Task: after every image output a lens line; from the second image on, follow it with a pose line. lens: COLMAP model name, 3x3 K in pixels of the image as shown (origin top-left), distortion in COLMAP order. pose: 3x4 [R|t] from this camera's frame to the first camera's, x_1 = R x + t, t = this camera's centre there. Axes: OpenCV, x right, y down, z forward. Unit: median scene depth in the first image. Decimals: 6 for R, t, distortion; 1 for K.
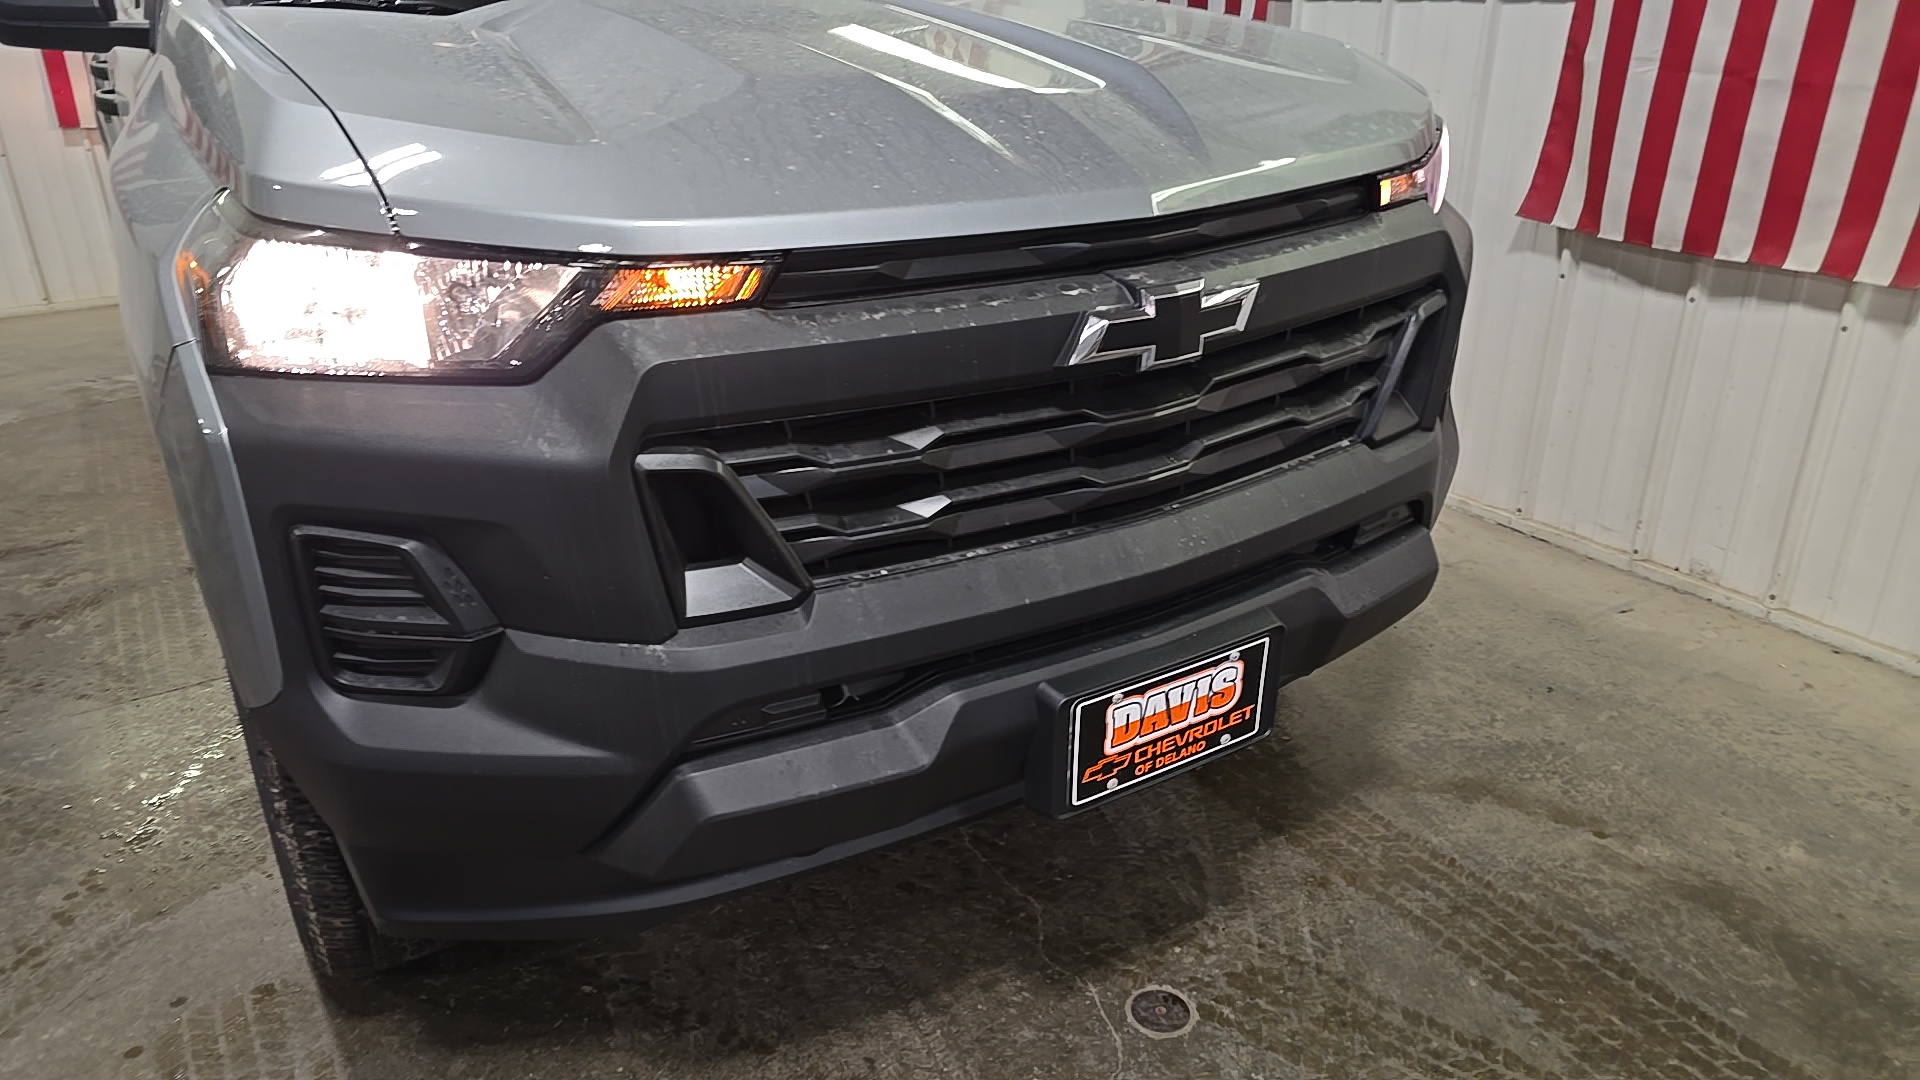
lens RADIAL K [[1307.7, 0, 952.7], [0, 1307.7, 546.8], [0, 0, 1]] dist [0.058780, -0.056044]
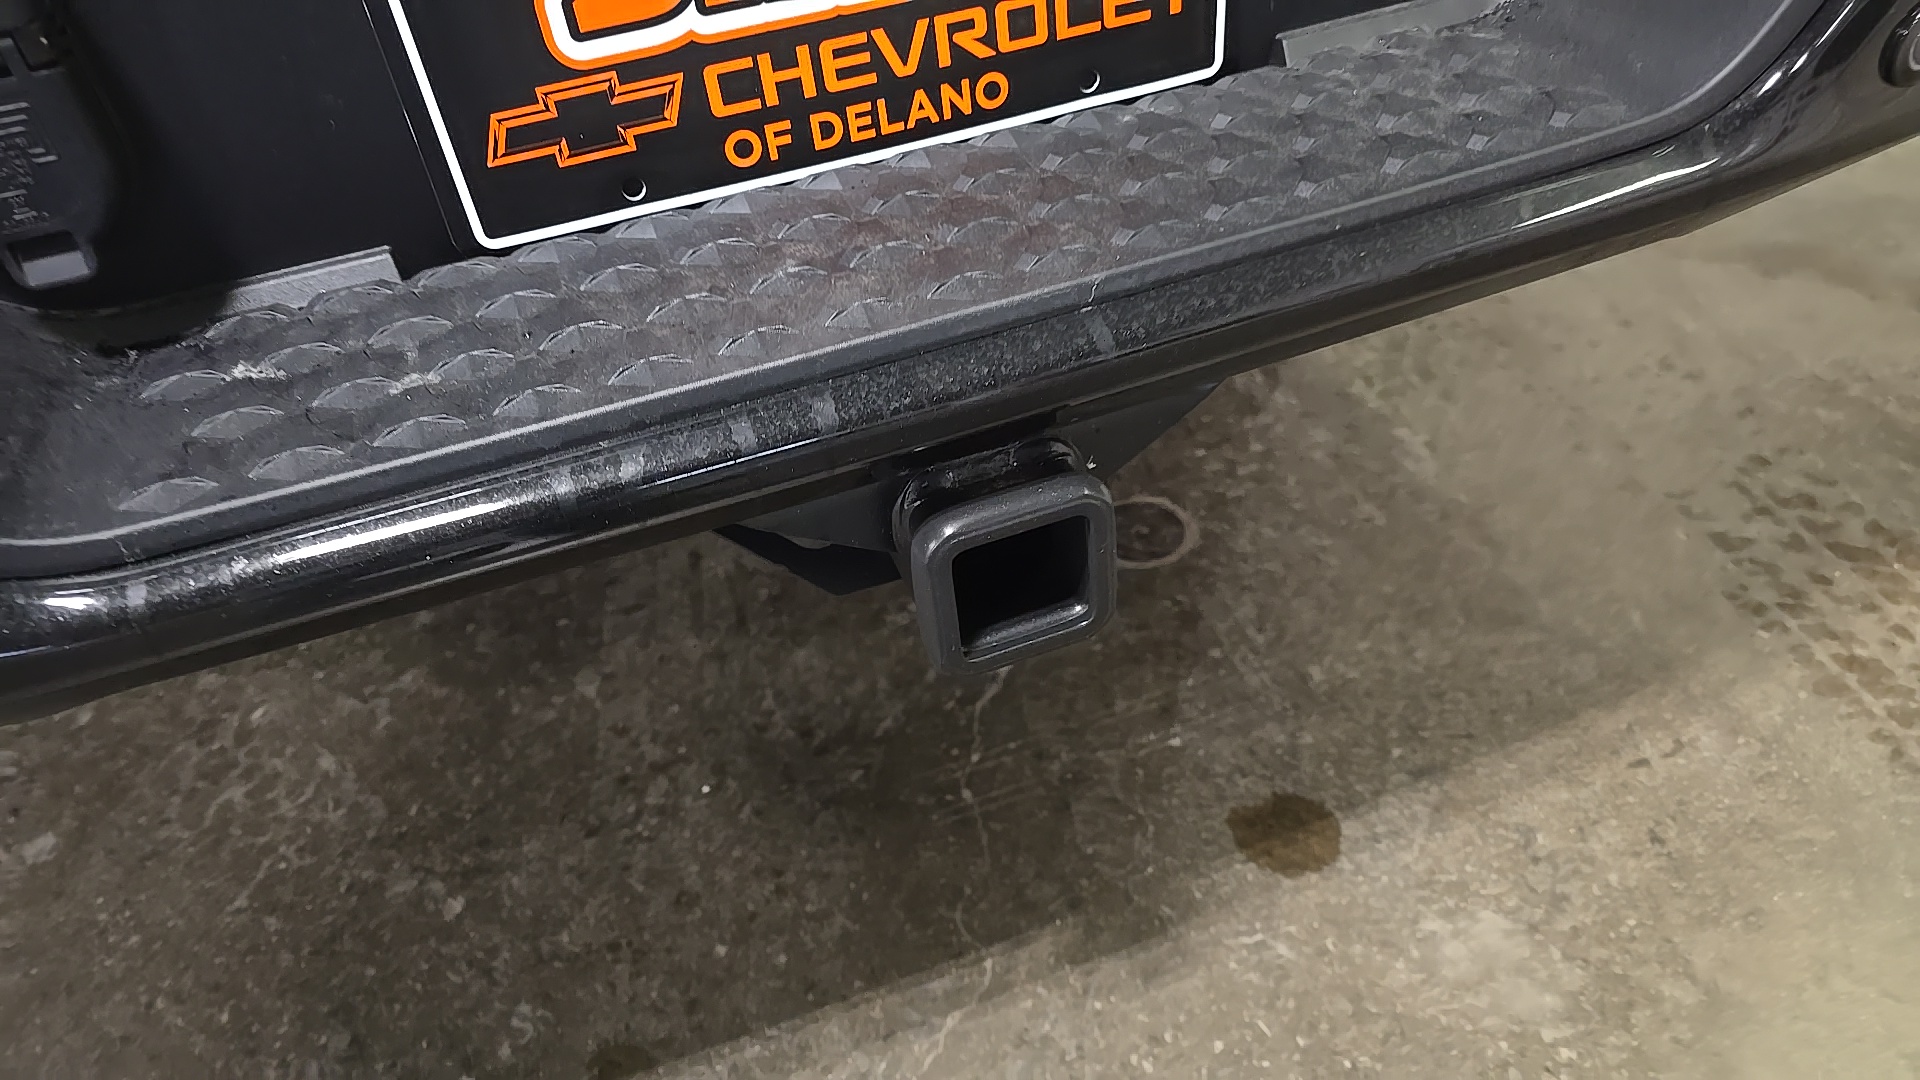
lens RADIAL K [[1292.2, 0, 957.4], [0, 1292.2, 555.8], [0, 0, 1]] dist [0.060328, -0.062419]
pose [[0.970824, 0.095041, -0.220153, 0.179077], [-0.019586, 0.946462, 0.322220, 0.134081], [0.238990, -0.308507, 0.920710, 0.324280]]
